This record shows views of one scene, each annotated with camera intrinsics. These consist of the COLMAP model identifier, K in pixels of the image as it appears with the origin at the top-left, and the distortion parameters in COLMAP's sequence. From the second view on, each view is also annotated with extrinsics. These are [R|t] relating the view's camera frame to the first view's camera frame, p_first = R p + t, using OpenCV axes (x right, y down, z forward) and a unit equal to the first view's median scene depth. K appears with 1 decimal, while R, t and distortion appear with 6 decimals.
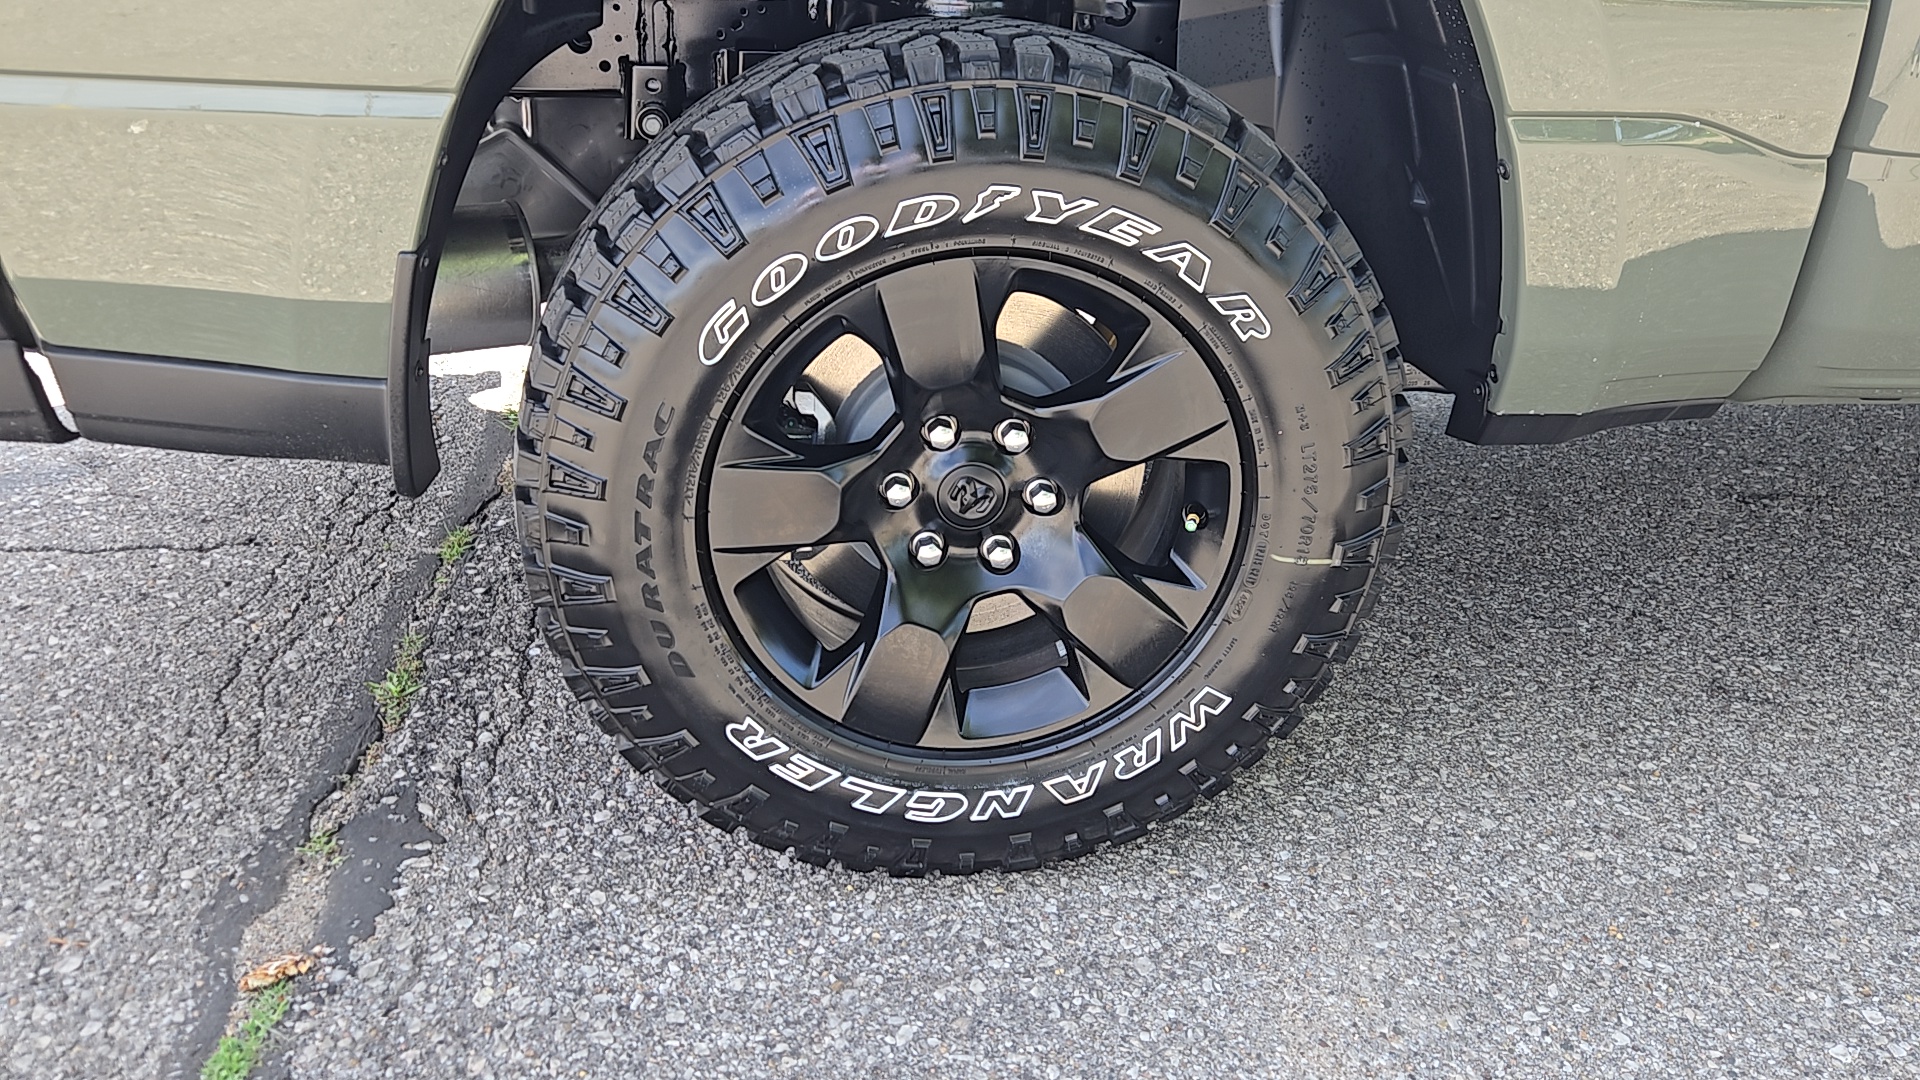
lens RADIAL K [[1446.7, 0, 961.4], [0, 1446.7, 493.6], [0, 0, 1]] dist [0.006939, 0.004446]
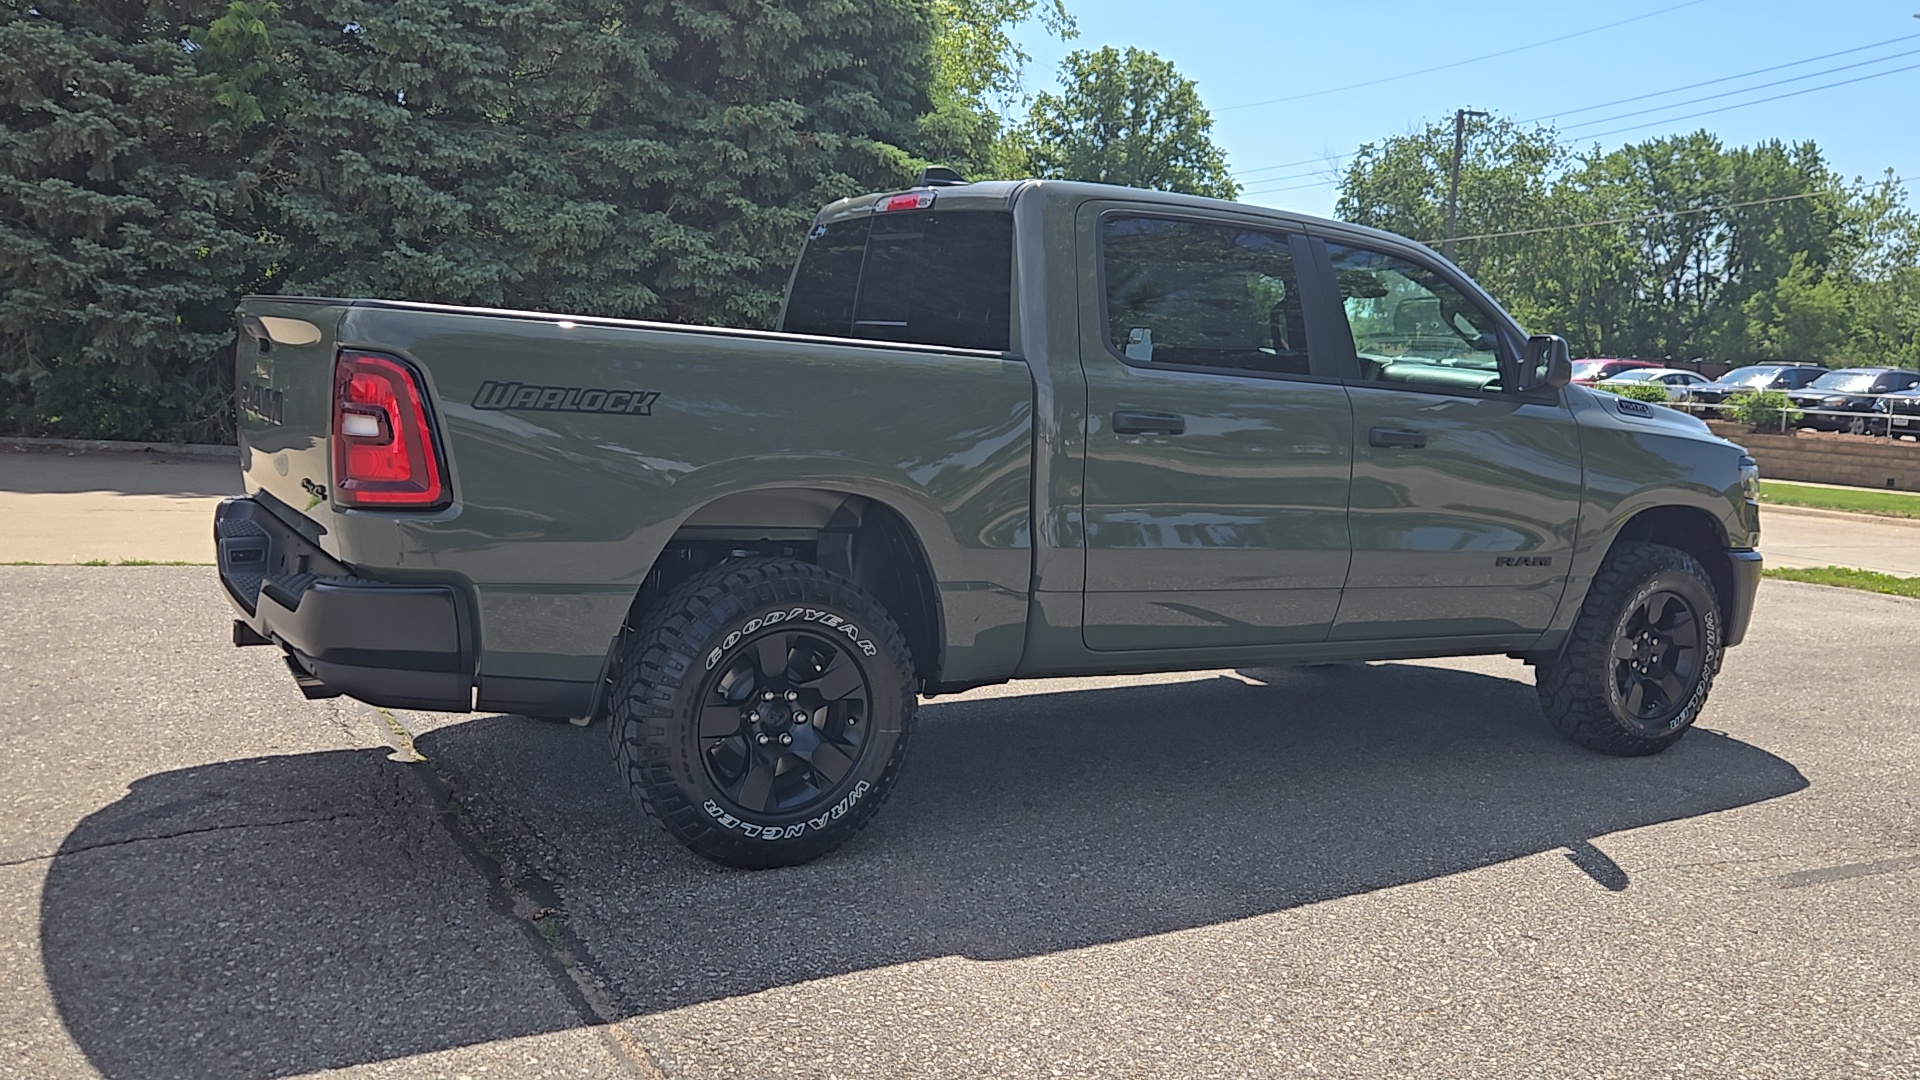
lens RADIAL K [[1603.4, 0, 950.8], [0, 1603.4, 547.2], [0, 0, 1]] dist [0.000444, 0.014252]
pose [[0.914820, -0.018765, 0.403425, -0.996760], [0.127398, 0.961325, -0.244178, 0.518649], [-0.383241, 0.274775, 0.881830, -2.106347]]
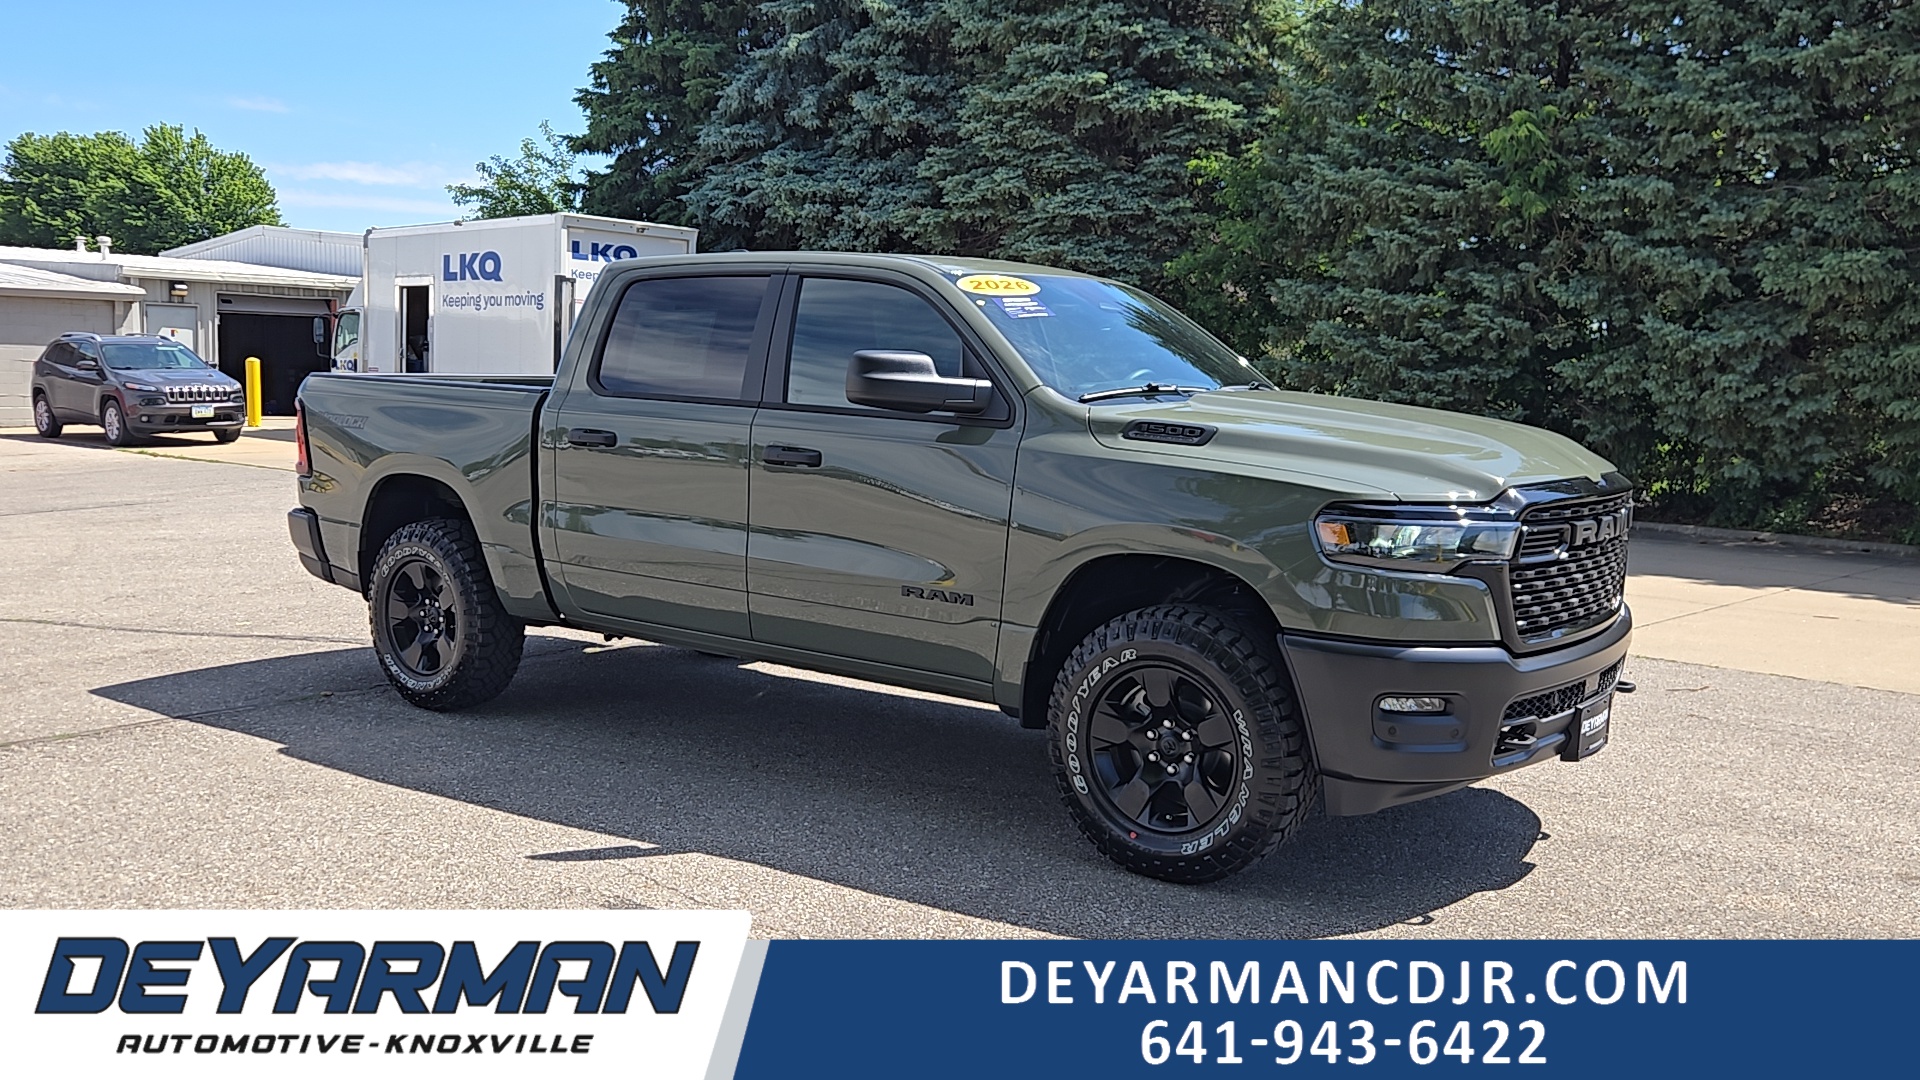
lens RADIAL K [[1609.6, 0, 966.0], [0, 1609.6, 549.2], [0, 0, 1]] dist [-0.002264, -0.001586]
pose [[0.710683, 0.067104, -0.700305, 5.081720], [-0.282351, 0.938958, -0.196562, 0.344628], [0.644367, 0.337425, 0.686248, -1.576929]]
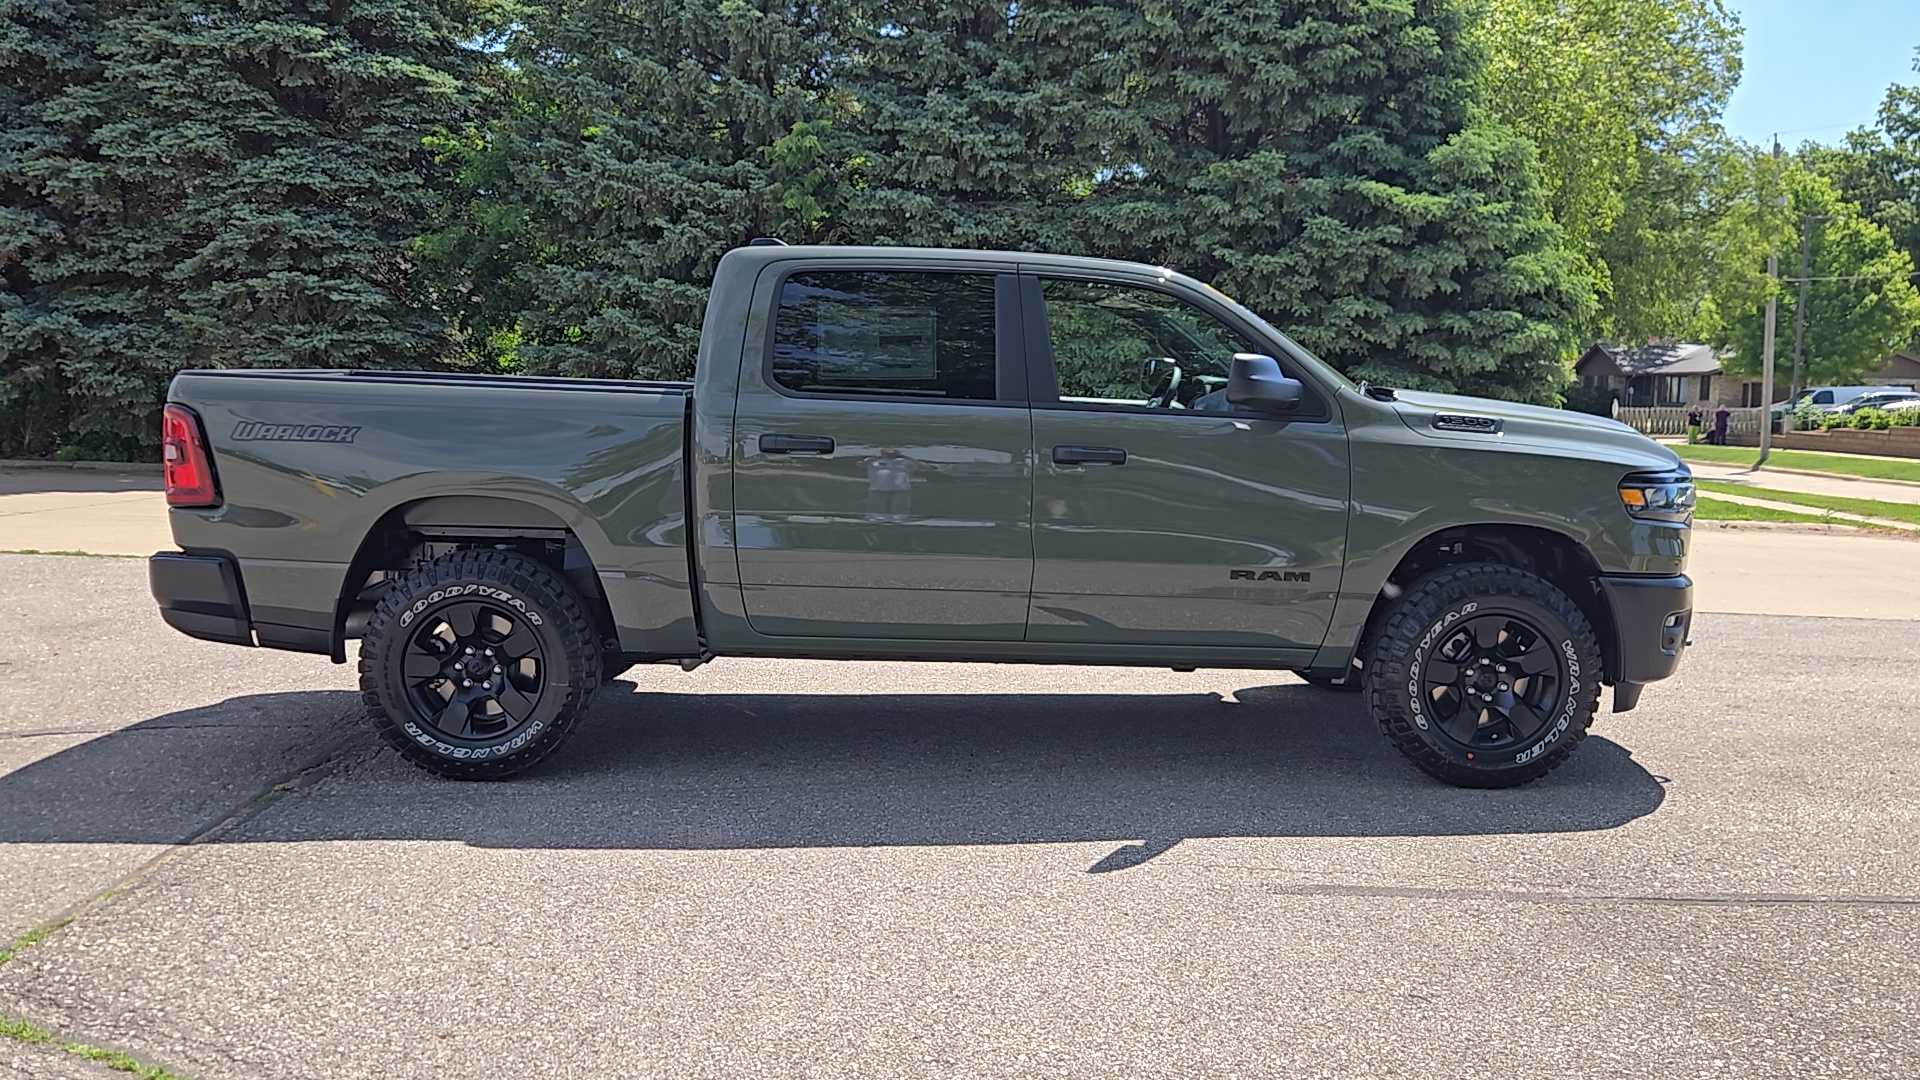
lens RADIAL K [[1603.4, 0, 950.8], [0, 1603.4, 547.2], [0, 0, 1]] dist [0.000444, 0.014252]
pose [[0.995802, 0.005575, -0.091358, 1.717936], [-0.032701, 0.953934, -0.298230, 0.964363], [0.085487, 0.299966, 0.950112, -3.152887]]
